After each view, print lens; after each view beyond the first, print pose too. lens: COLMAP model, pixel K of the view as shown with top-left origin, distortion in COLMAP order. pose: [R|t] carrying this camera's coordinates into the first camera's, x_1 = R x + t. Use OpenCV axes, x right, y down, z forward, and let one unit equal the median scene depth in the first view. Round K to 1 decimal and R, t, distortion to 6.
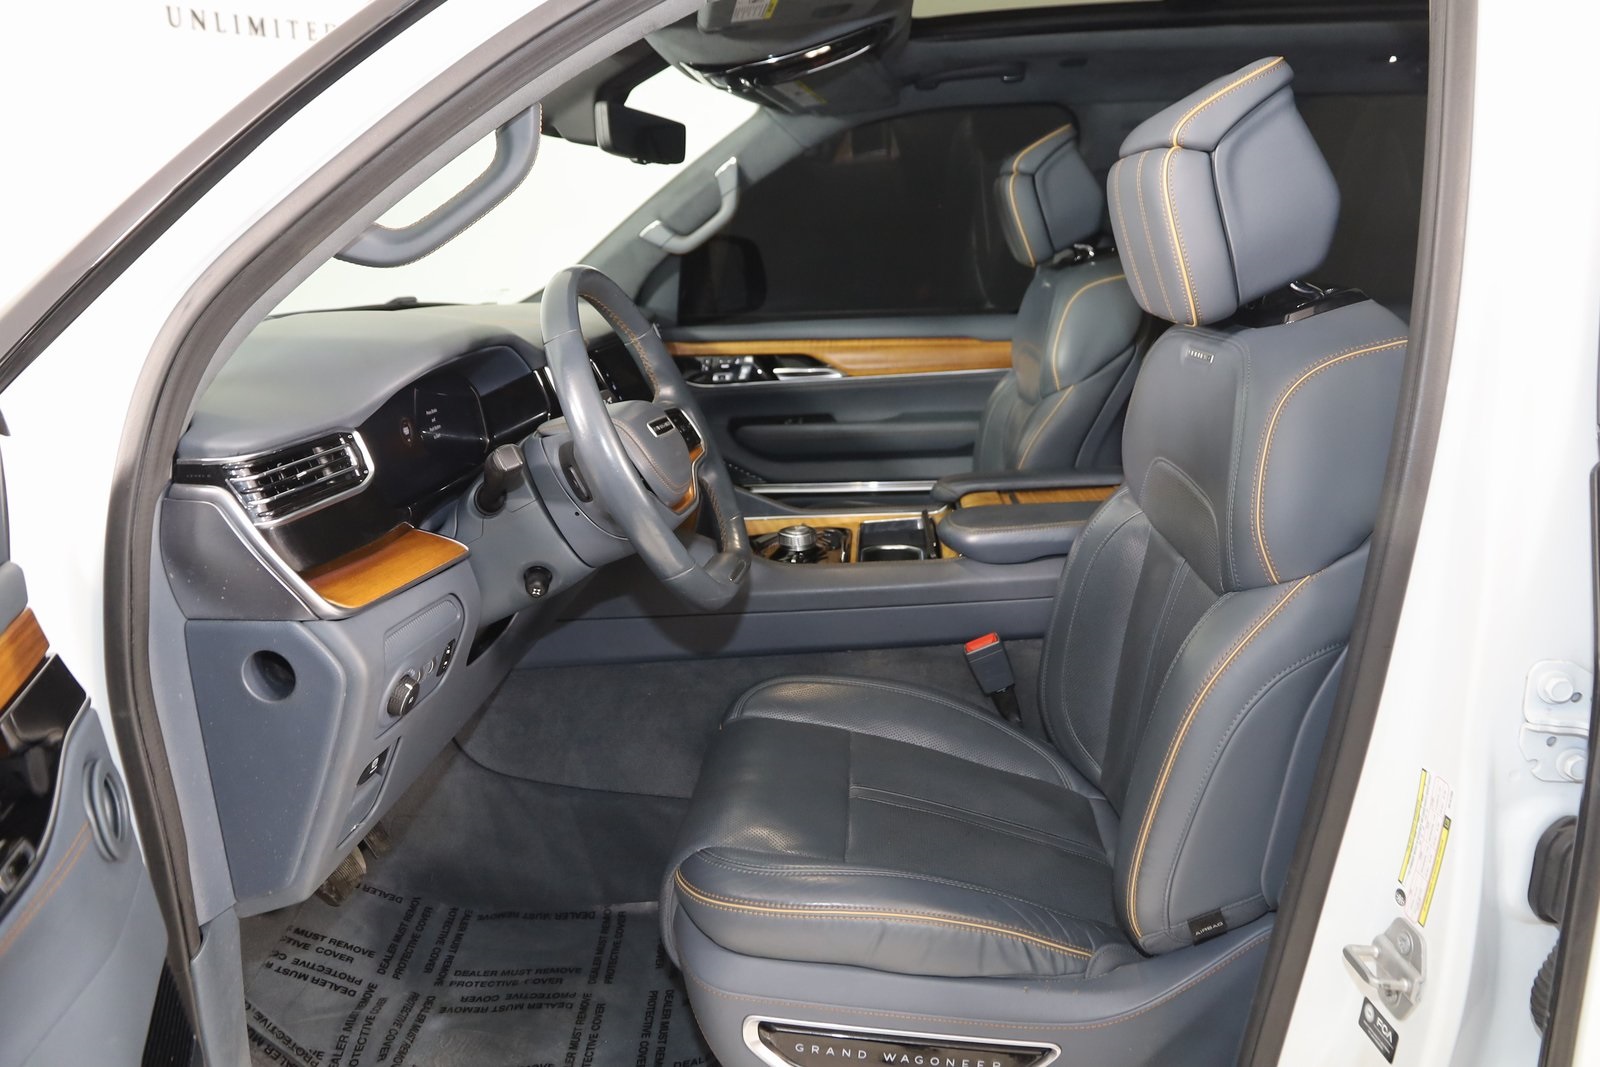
lens RADIAL K [[1089.7, 0, 805.8], [0, 1089.7, 517.9], [0, 0, 1]] dist [-0.125641, 0.083930]
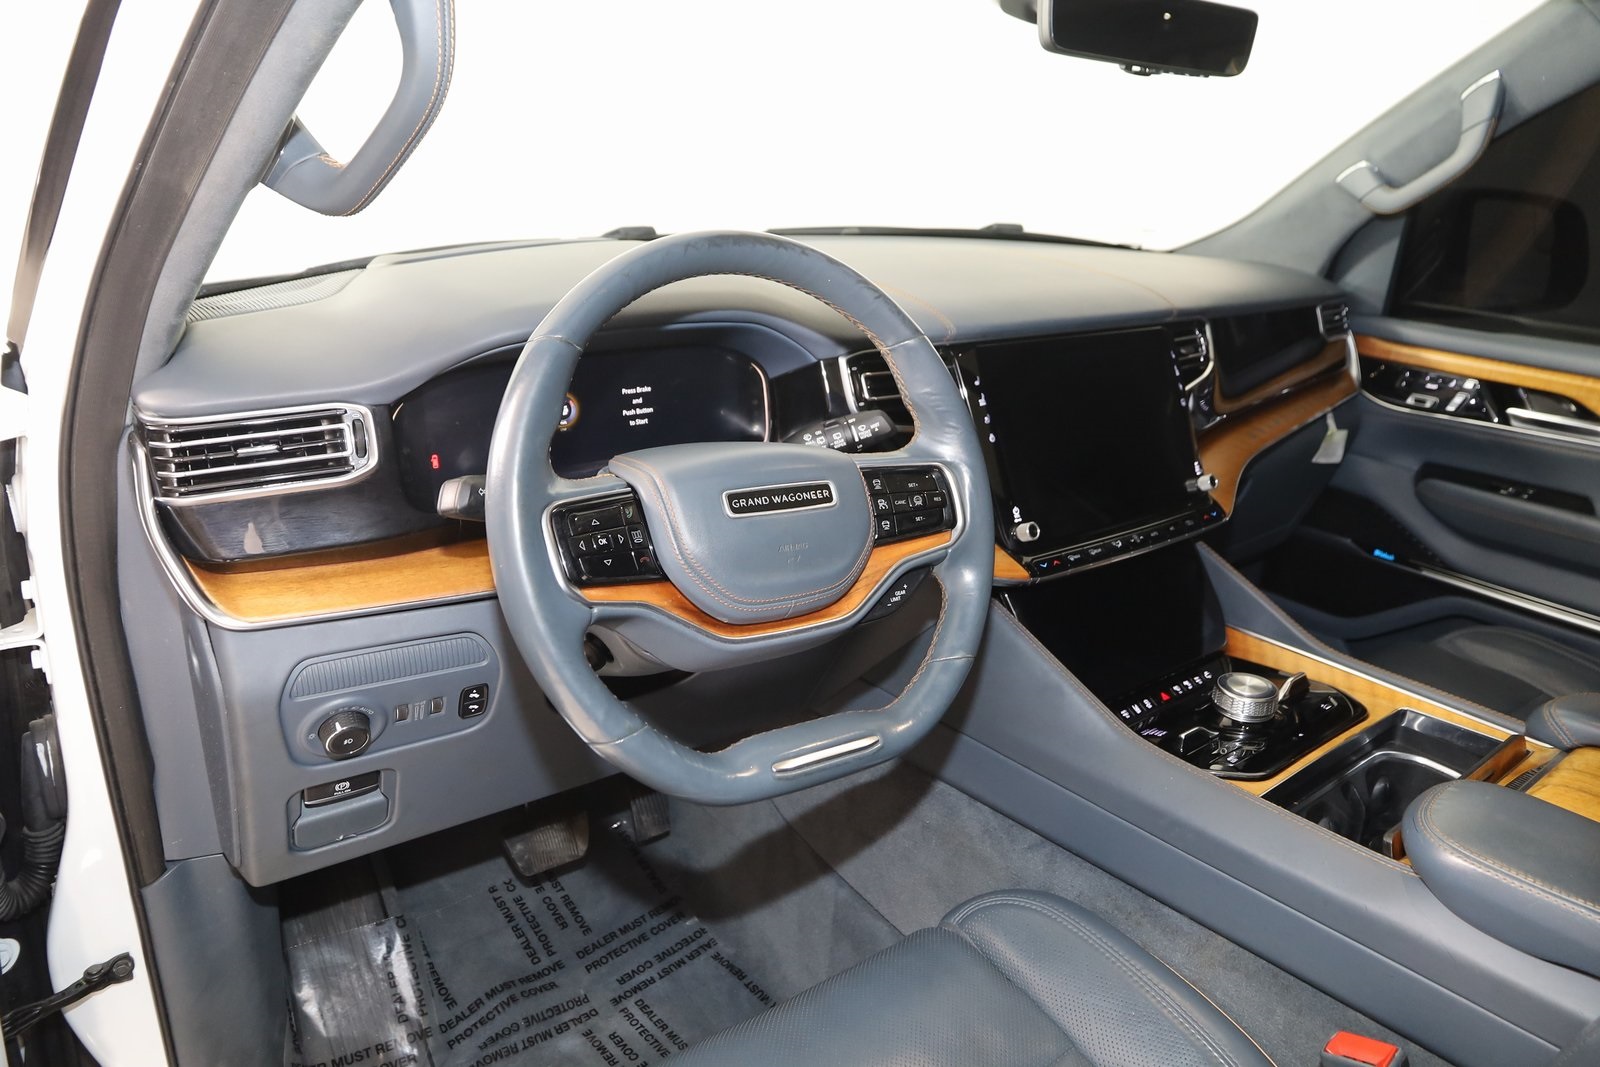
lens RADIAL K [[1089.7, 0, 805.8], [0, 1089.7, 517.9], [0, 0, 1]] dist [-0.125641, 0.083930]
pose [[0.659341, 0.299349, -0.689681, 0.171503], [-0.238035, 0.953245, 0.186183, -0.105257], [0.713168, 0.041410, 0.699769, 0.303369]]
